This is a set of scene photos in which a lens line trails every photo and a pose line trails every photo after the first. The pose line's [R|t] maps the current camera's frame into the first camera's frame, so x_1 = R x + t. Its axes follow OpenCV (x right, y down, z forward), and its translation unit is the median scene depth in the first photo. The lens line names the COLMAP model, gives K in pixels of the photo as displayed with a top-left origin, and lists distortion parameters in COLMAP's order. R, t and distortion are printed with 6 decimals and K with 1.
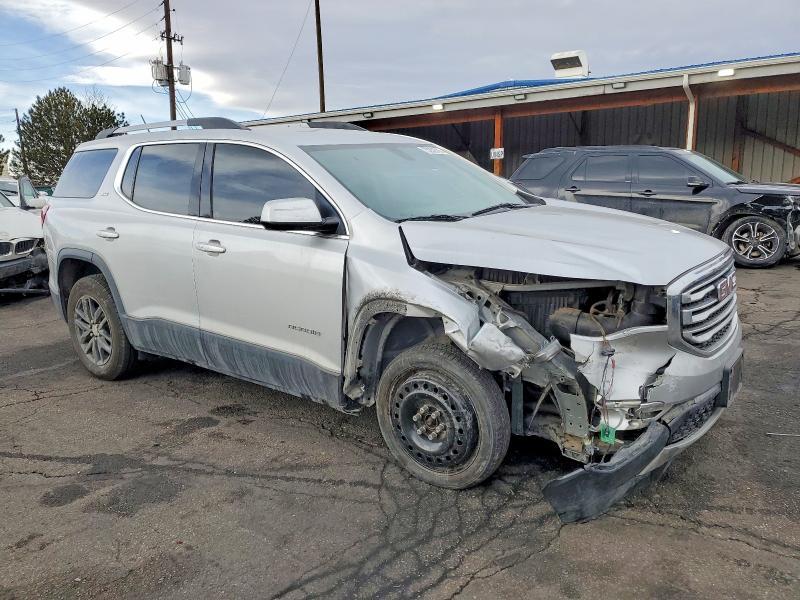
lens RADIAL K [[669.0, 0, 400.0], [0, 669.0, 300.0], [0, 0, 1]] dist [0.077142, 0.001513]
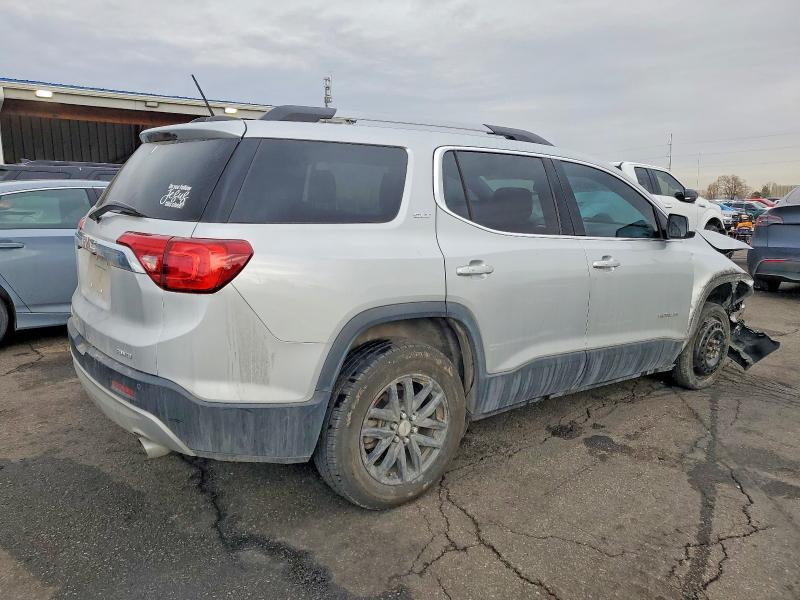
lens RADIAL K [[630.8, 0, 400.0], [0, 630.8, 300.0], [0, 0, 1]] dist [0.032877, -0.000006]
pose [[0.206032, -0.139138, 0.968603, -0.554464], [0.158078, 0.981571, 0.107377, -0.075067], [-0.965693, 0.130992, 0.224229, 0.475520]]
